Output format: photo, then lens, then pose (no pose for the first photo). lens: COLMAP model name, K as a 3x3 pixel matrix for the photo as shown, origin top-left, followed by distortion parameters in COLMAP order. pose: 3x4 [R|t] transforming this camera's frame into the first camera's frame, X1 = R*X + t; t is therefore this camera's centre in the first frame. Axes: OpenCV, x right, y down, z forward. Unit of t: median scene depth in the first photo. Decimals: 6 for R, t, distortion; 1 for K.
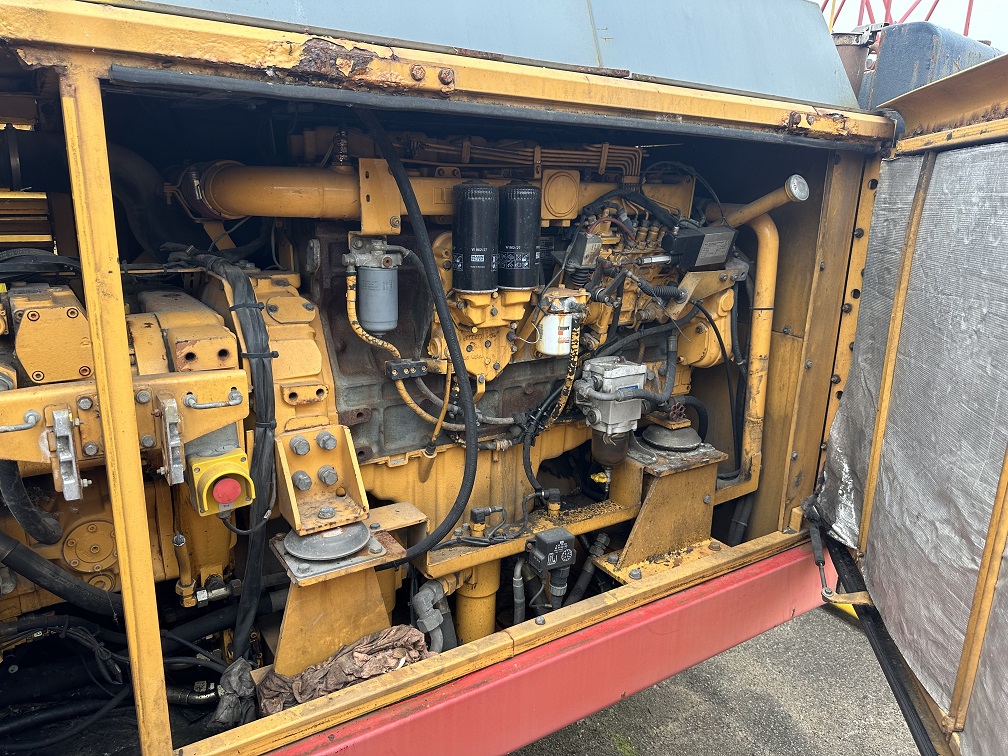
lens RADIAL K [[704.2, 0, 497.1], [0, 704.2, 375.5], [0, 0, 1]] dist [0.077777, -0.093008]
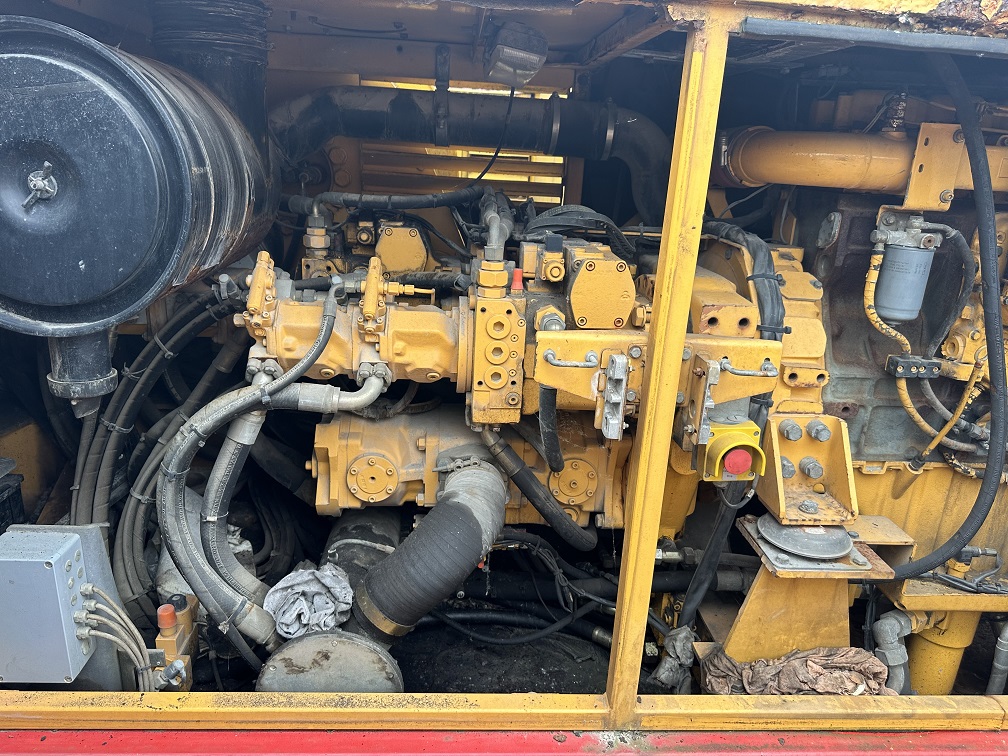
lens RADIAL K [[704.2, 0, 497.1], [0, 704.2, 375.5], [0, 0, 1]] dist [0.077777, -0.093008]
pose [[0.873399, 0.164544, -0.458365, -0.190056], [-0.154387, 0.986196, 0.059846, 0.030003], [0.461886, 0.018496, 0.886747, -0.017127]]
